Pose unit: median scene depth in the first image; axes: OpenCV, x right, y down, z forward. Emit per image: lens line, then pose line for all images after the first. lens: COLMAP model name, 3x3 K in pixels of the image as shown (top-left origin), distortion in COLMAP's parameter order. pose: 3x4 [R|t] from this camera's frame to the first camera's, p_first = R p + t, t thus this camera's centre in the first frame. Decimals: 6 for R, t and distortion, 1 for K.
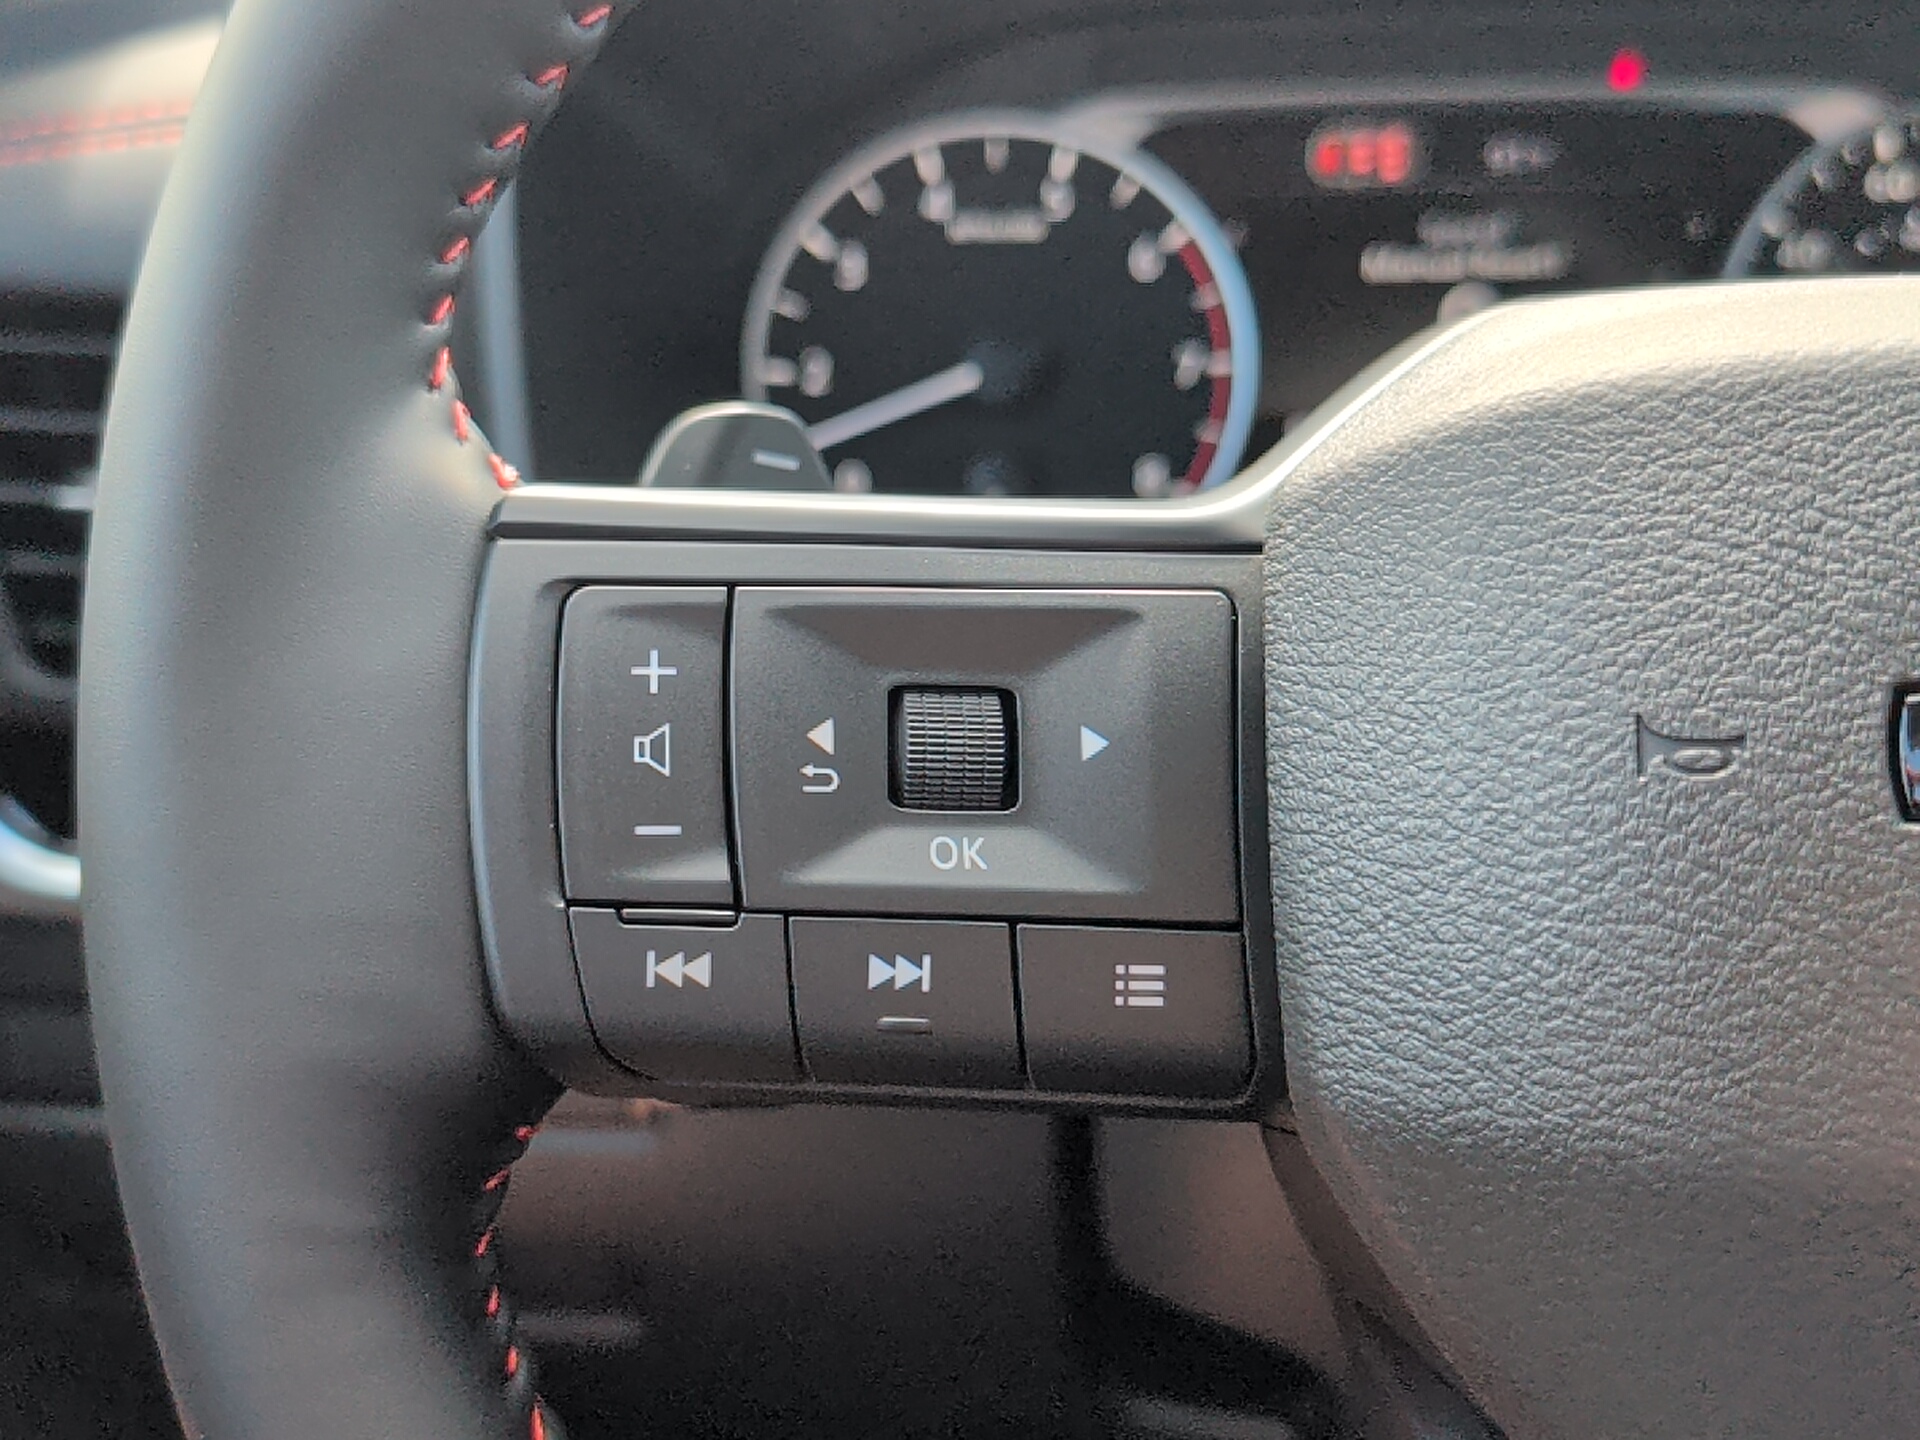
lens RADIAL K [[2059.5, 0, 960.0], [0, 2059.5, 720.0], [0, 0, 1]] dist [-0.030870, -0.029532]
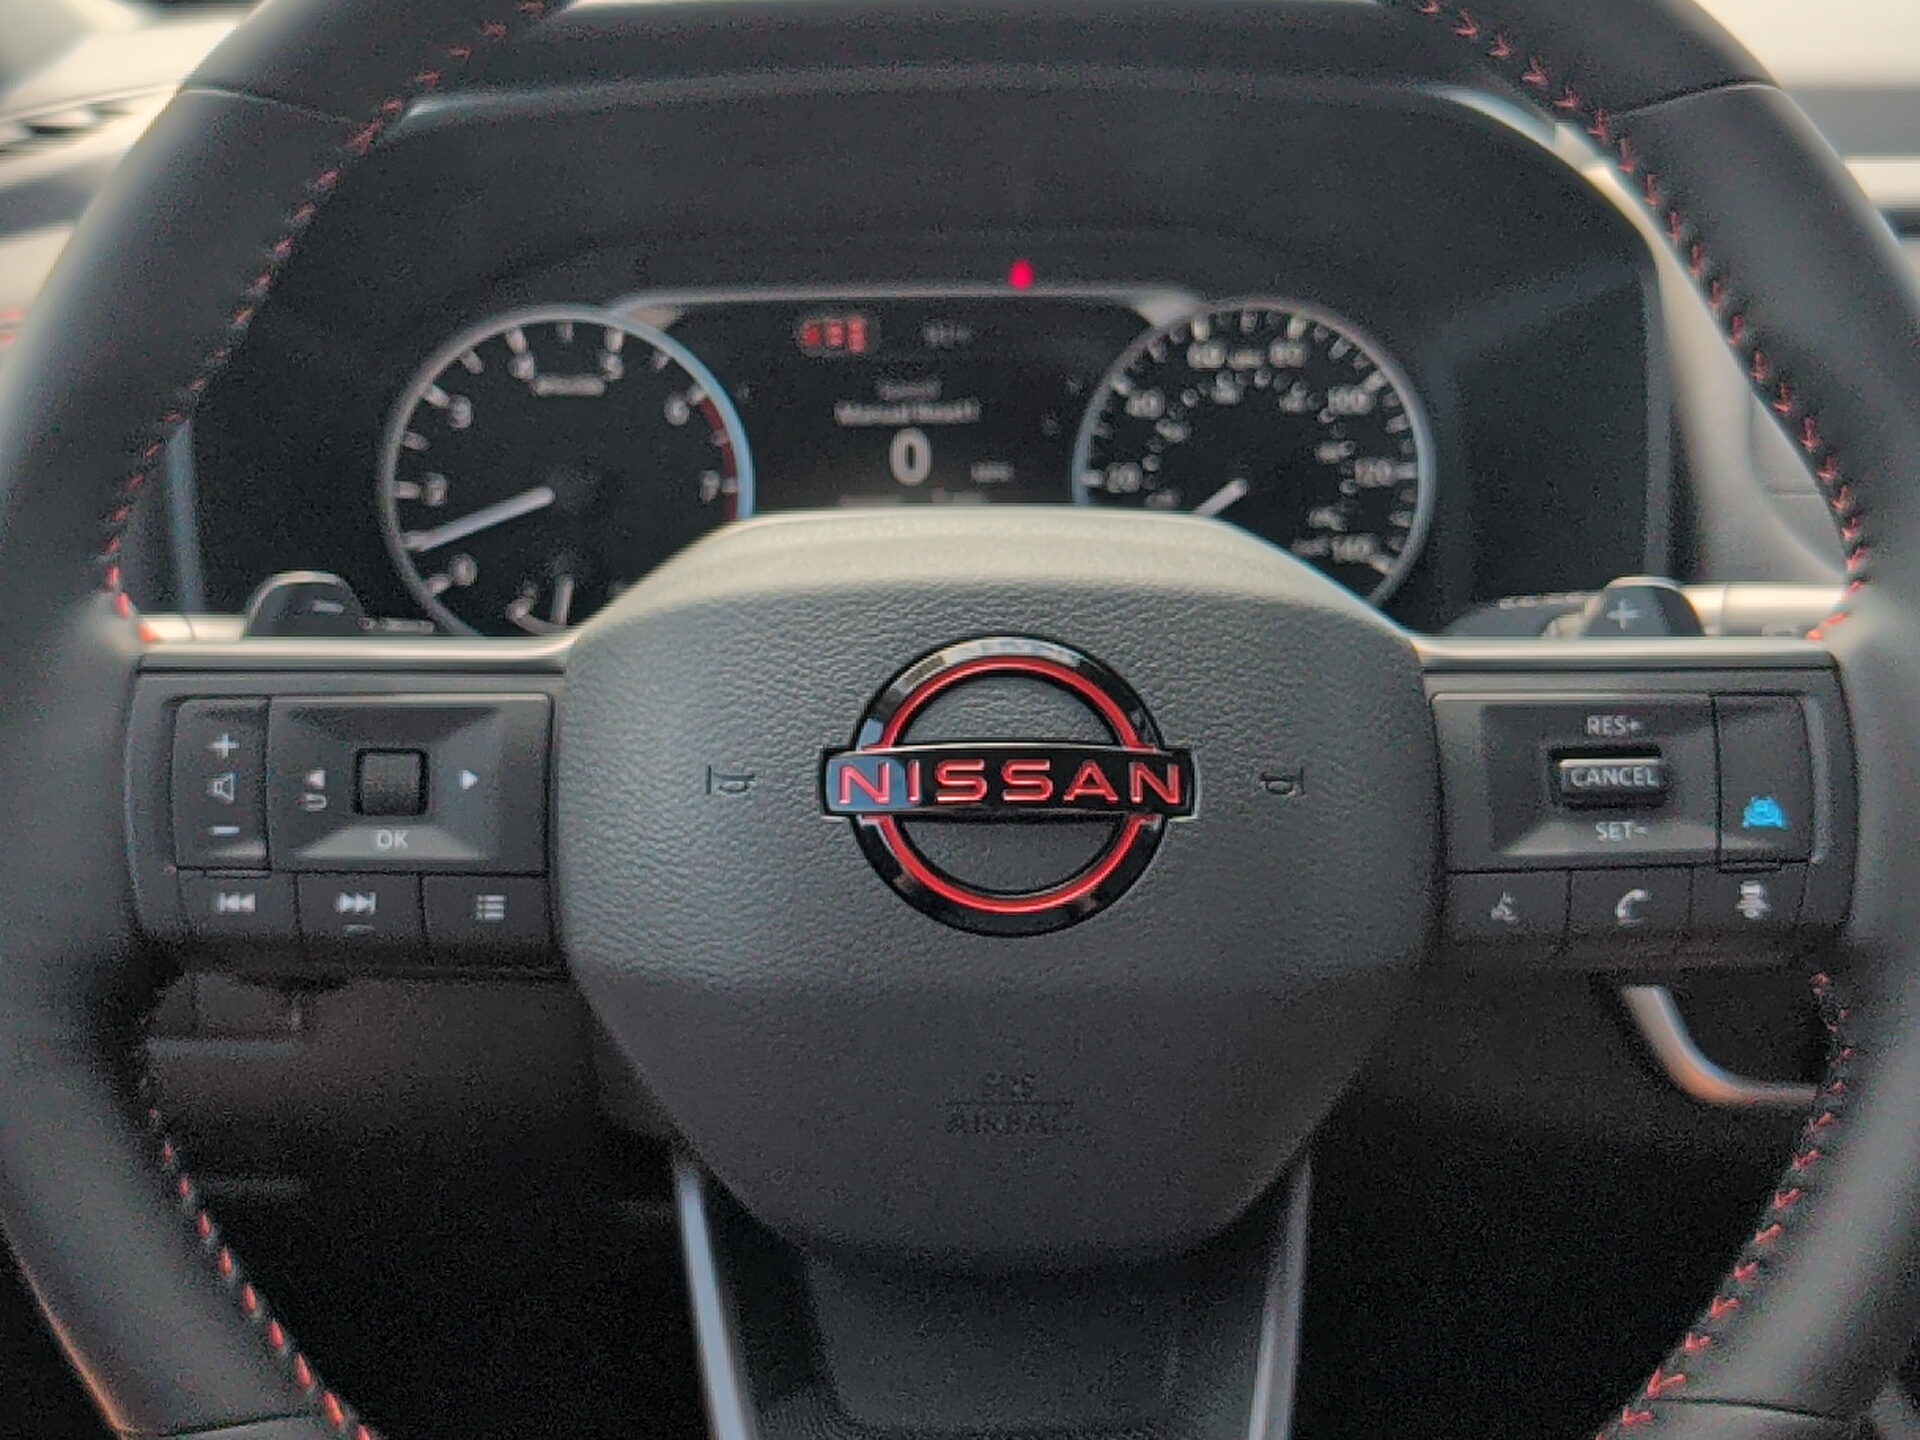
lens RADIAL K [[2057.6, 0, 959.8], [0, 2057.6, 678.3], [0, 0, 1]] dist [0.133236, -0.474739]
pose [[0.995138, -0.010254, 0.097951, 0.332974], [0.011547, 0.999853, -0.012650, -0.053164], [-0.097807, 0.013720, 0.995111, -0.951501]]
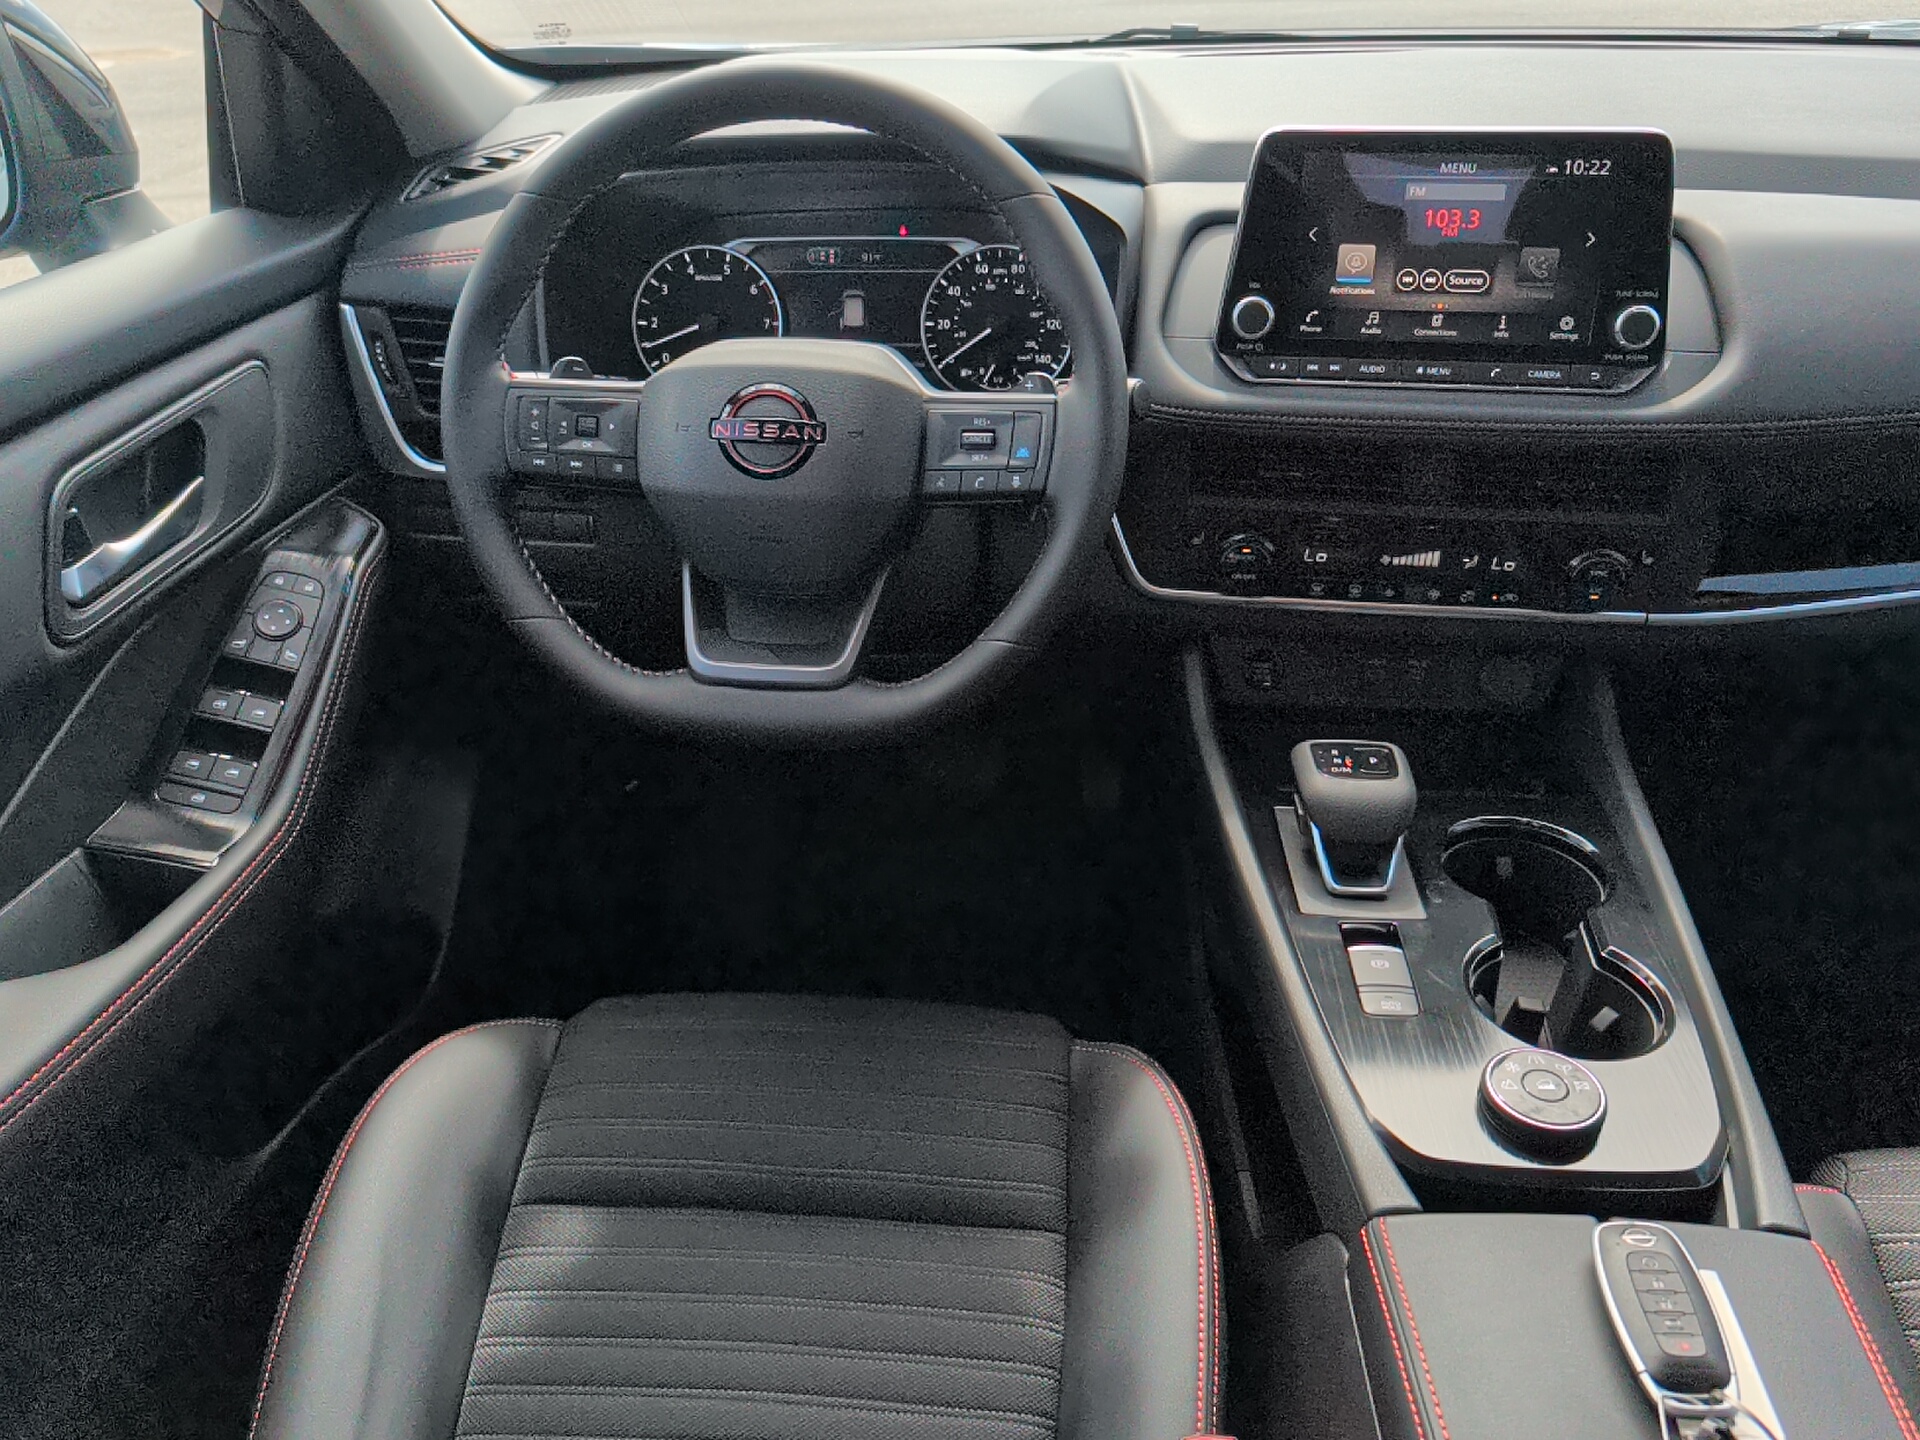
lens RADIAL K [[1456.6, 0, 960.0], [0, 1456.6, 720.0], [0, 0, 1]] dist [0.010422, -0.000723]
pose [[0.998064, 0.035869, -0.050801, 1.308727], [-0.026556, 0.984493, 0.173402, 0.088429], [0.056233, -0.171717, 0.983540, -3.200485]]
